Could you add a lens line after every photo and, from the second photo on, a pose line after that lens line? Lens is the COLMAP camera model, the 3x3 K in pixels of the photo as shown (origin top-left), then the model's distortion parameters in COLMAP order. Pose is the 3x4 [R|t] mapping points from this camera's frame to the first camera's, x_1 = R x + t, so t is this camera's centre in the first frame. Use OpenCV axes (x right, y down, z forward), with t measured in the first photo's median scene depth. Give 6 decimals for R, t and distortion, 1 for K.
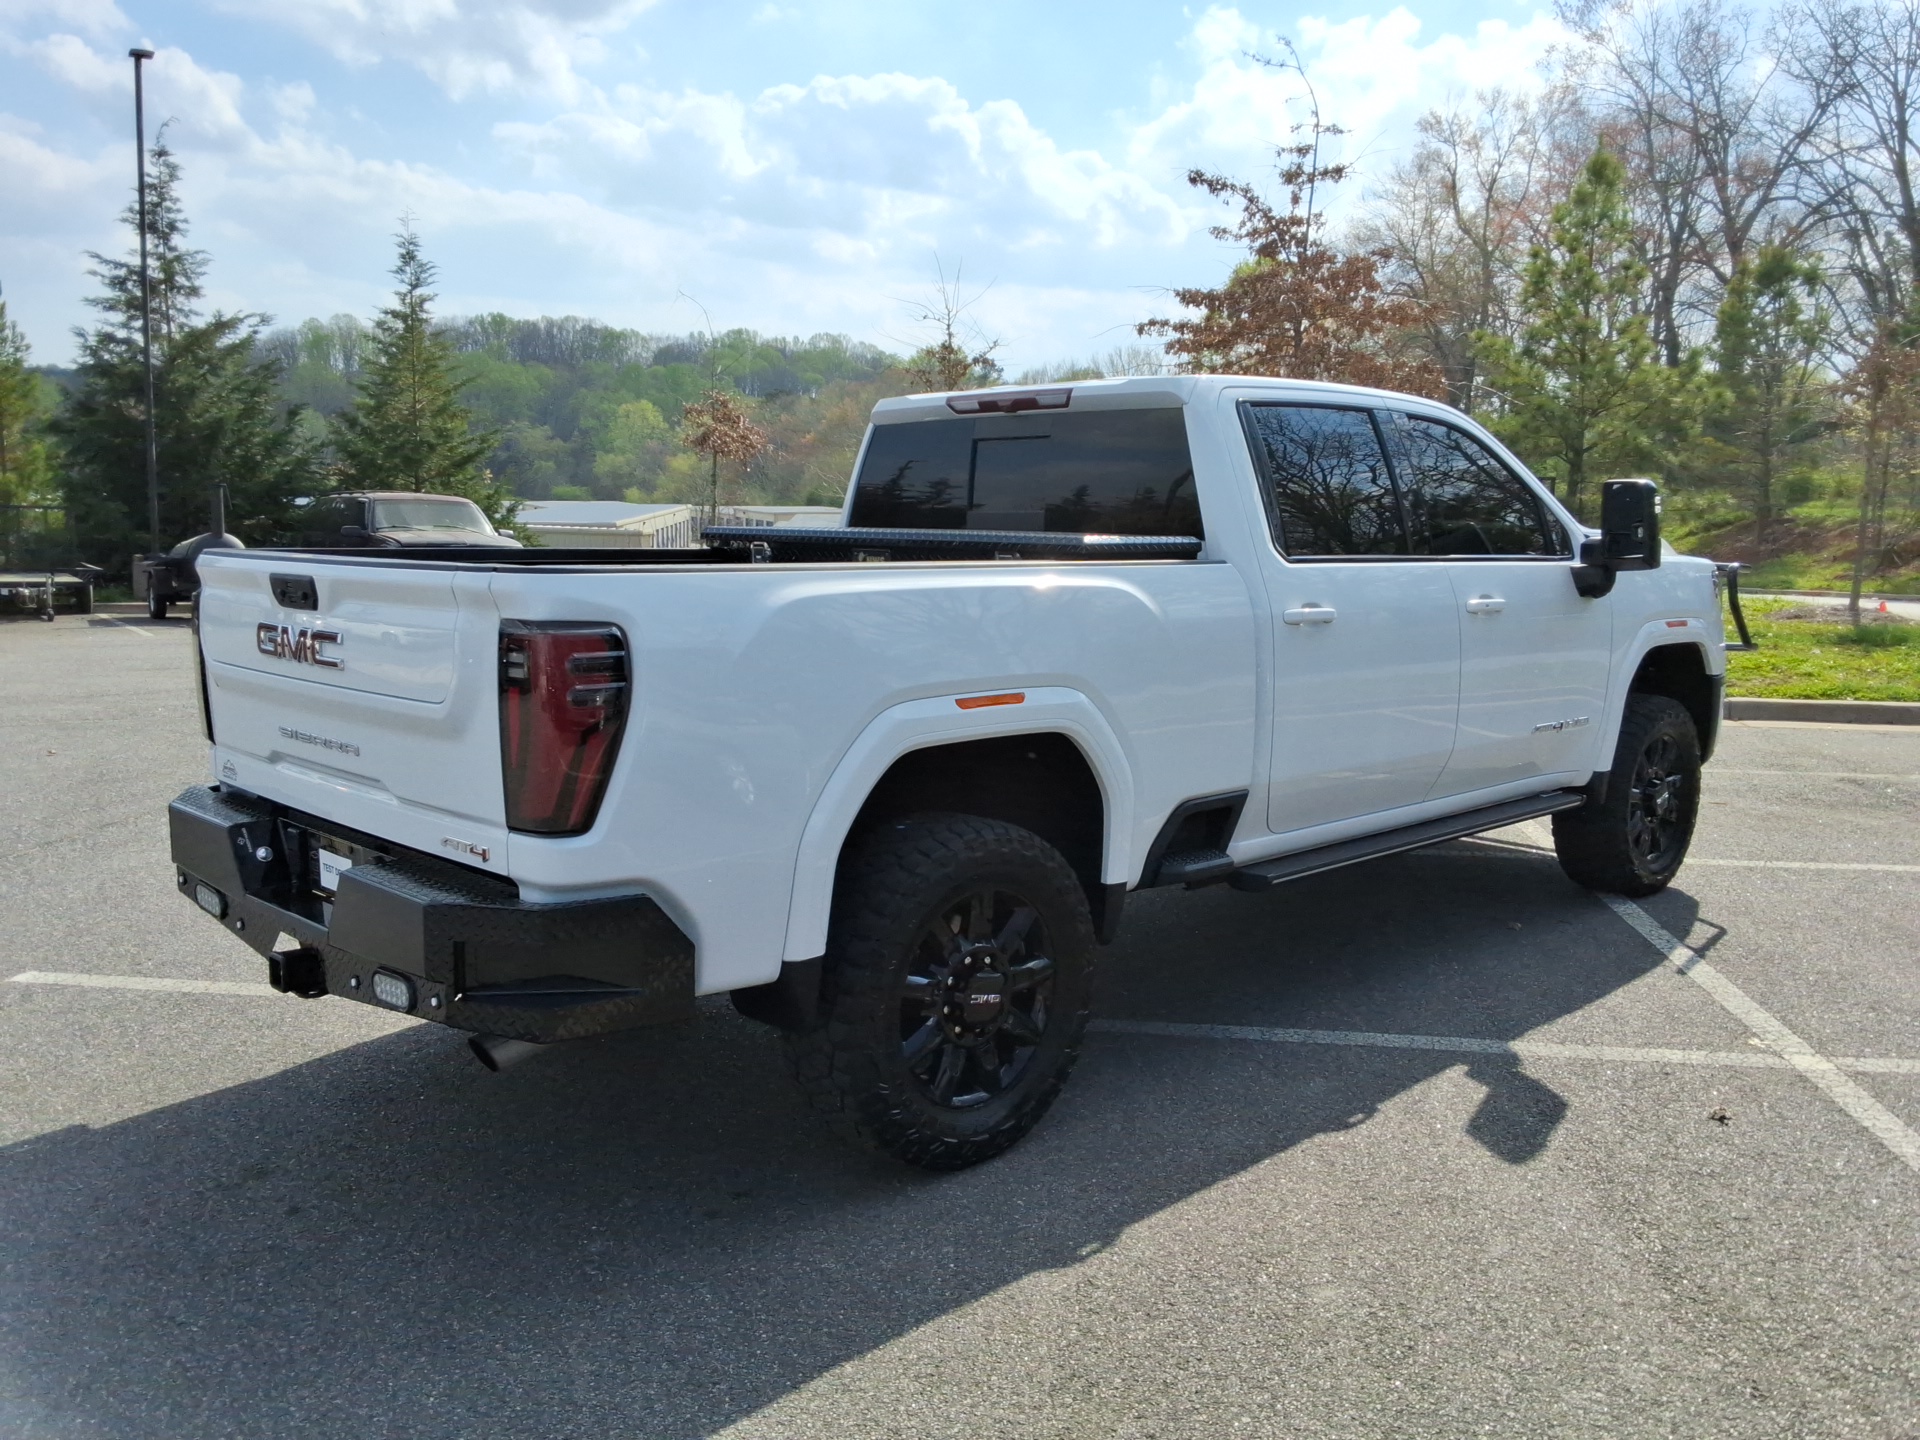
lens RADIAL K [[1529.2, 0, 969.5], [0, 1529.2, 719.0], [0, 0, 1]] dist [0.101745, -0.151336]
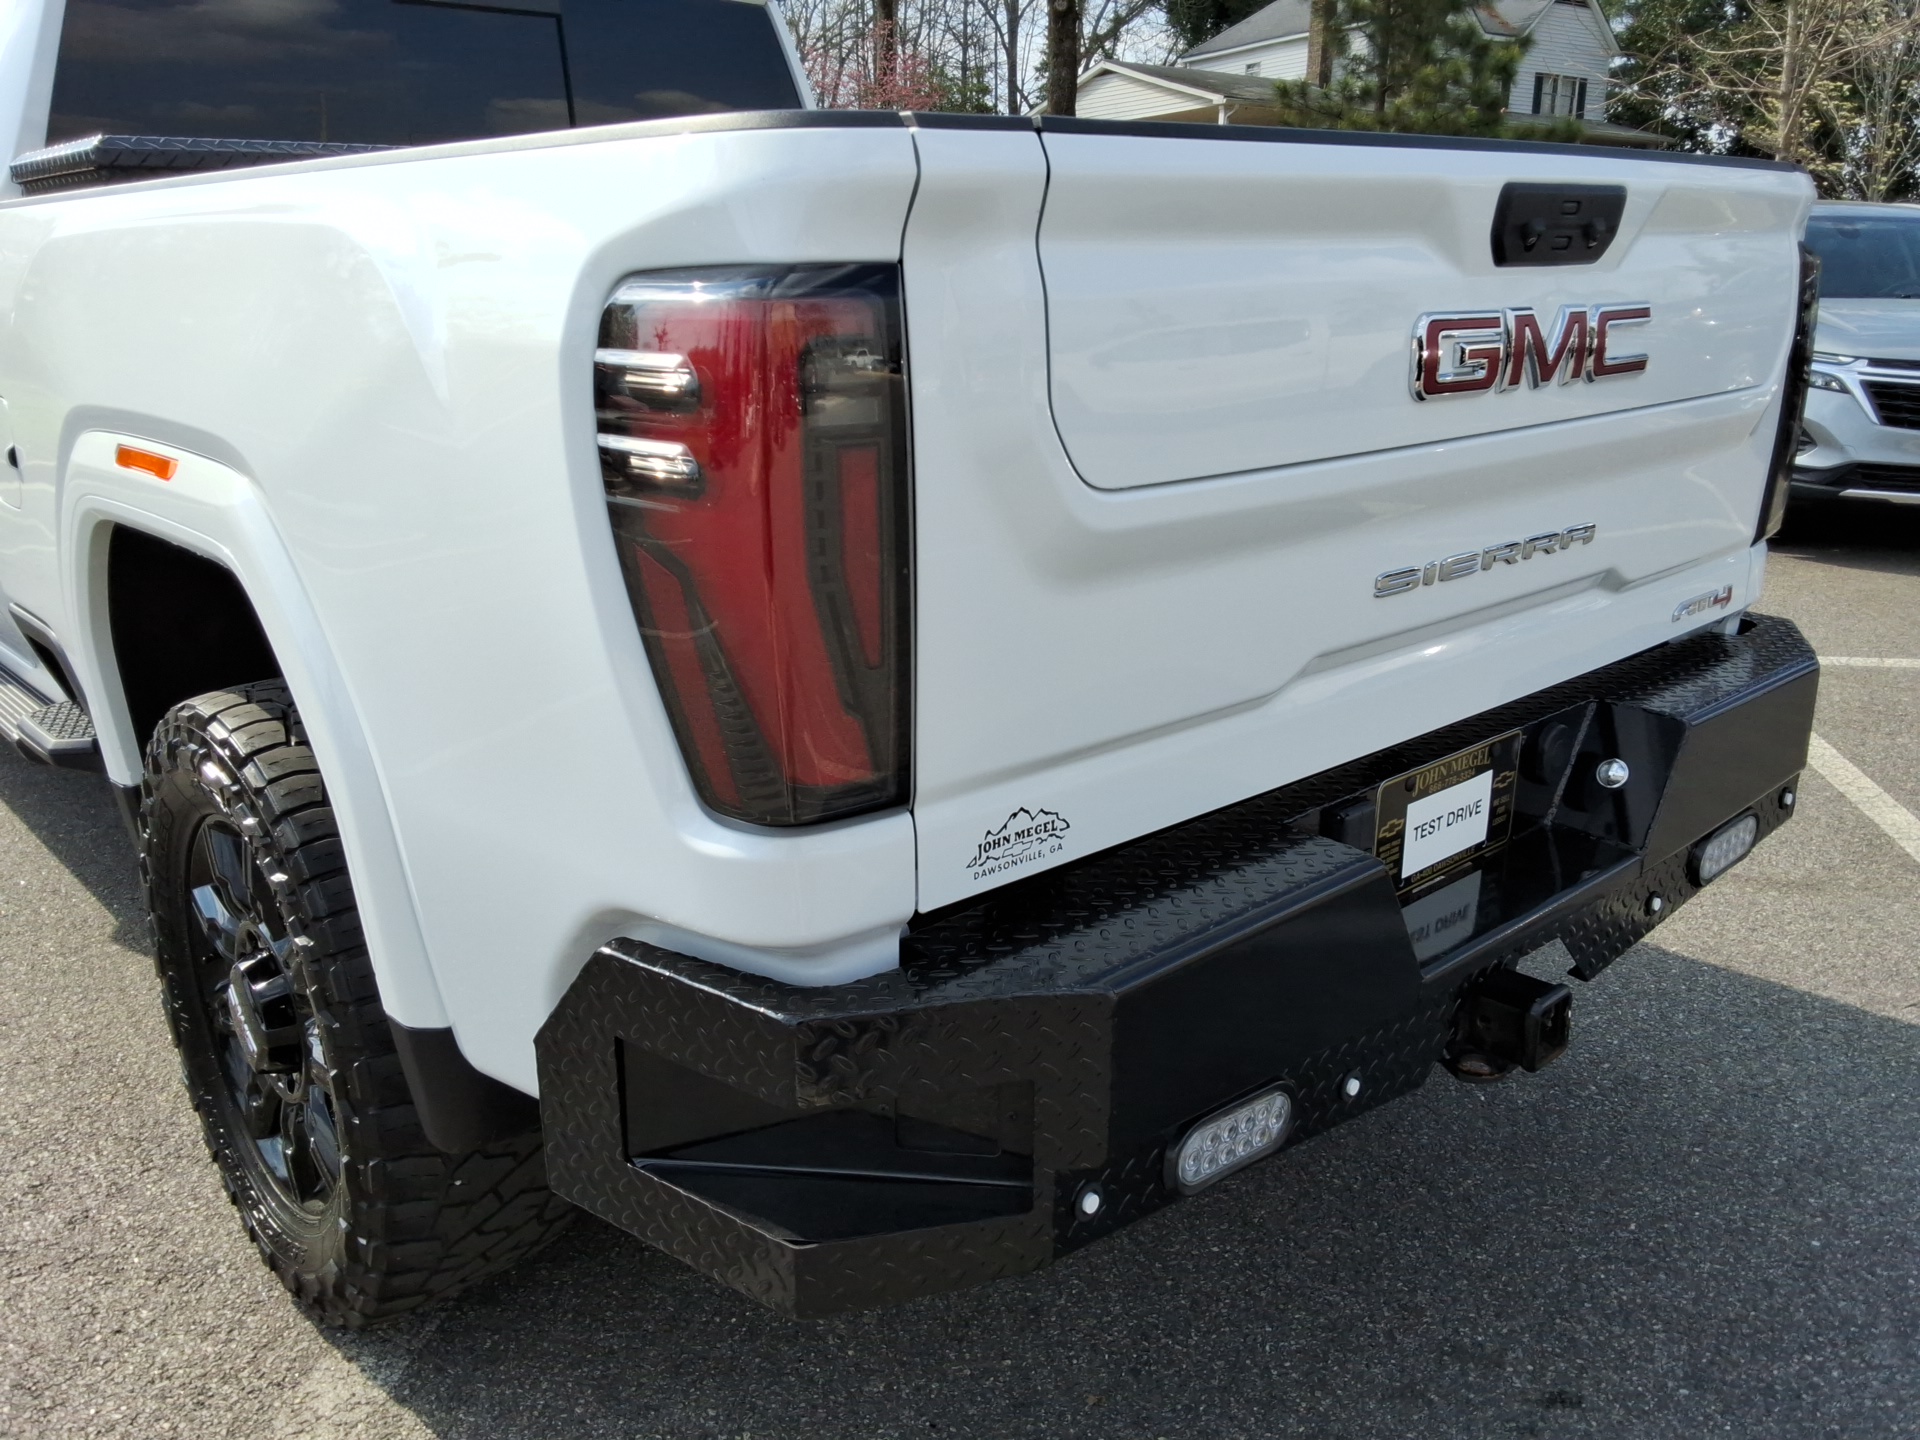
lens RADIAL K [[1546.0, 0, 965.5], [0, 1546.0, 713.2], [0, 0, 1]] dist [0.098376, -0.156788]
pose [[0.035651, -0.293818, 0.955196, -0.682329], [0.139159, 0.947952, 0.286396, -0.076018], [-0.989628, 0.122714, 0.074683, 0.862044]]
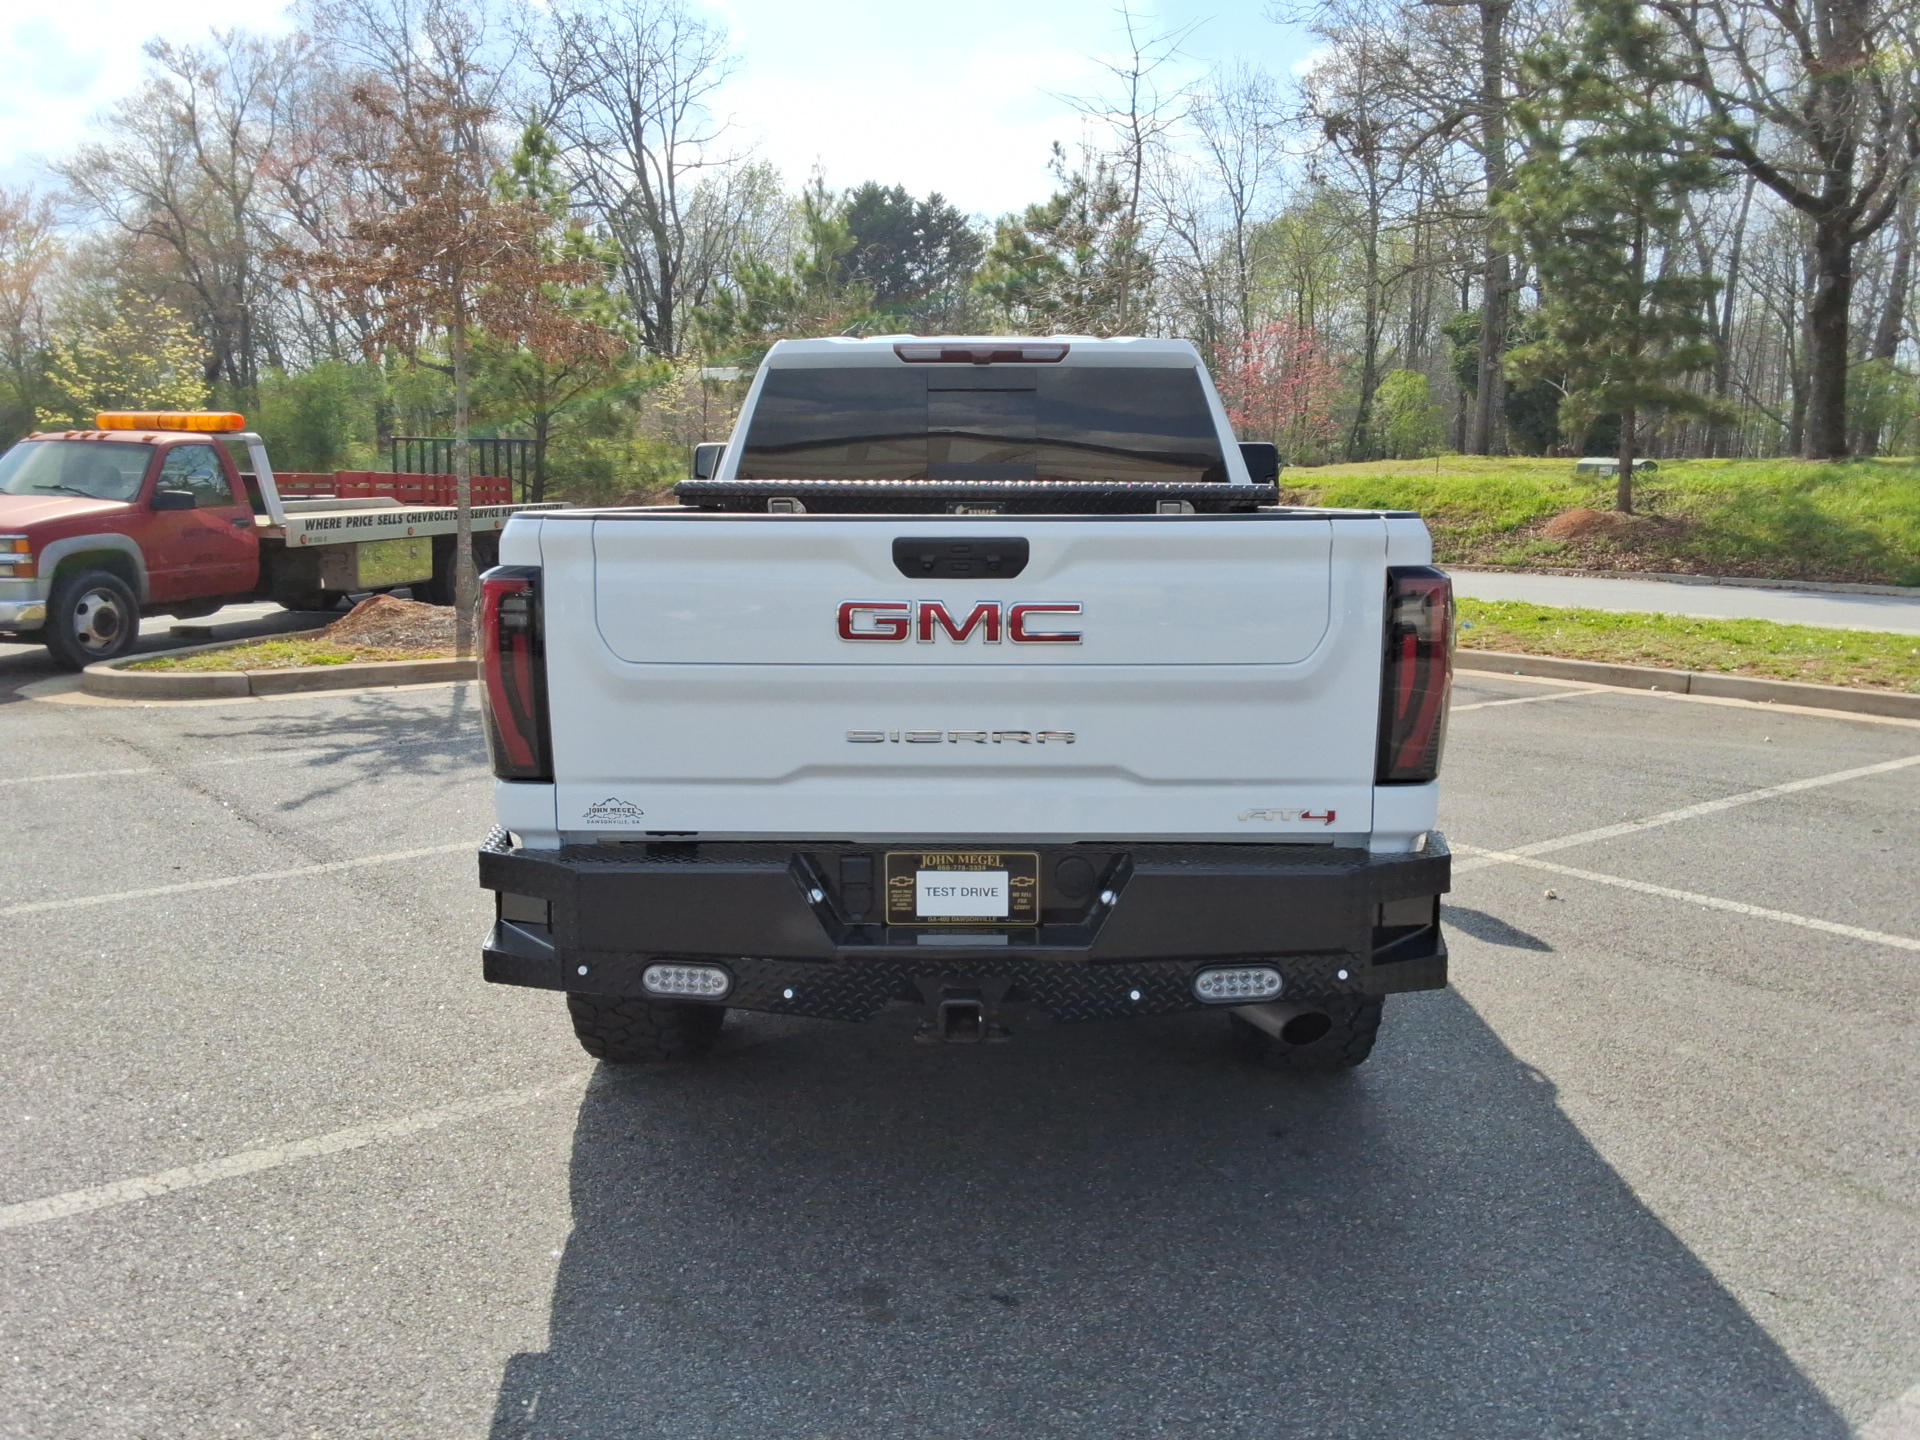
lens RADIAL K [[1533.9, 0, 964.9], [0, 1533.9, 722.2], [0, 0, 1]] dist [0.131791, -0.208647]
pose [[0.717104, -0.112356, 0.687850, -0.750528], [0.096007, 0.993437, 0.062181, -0.034171], [-0.690322, 0.021448, 0.723184, 0.307790]]
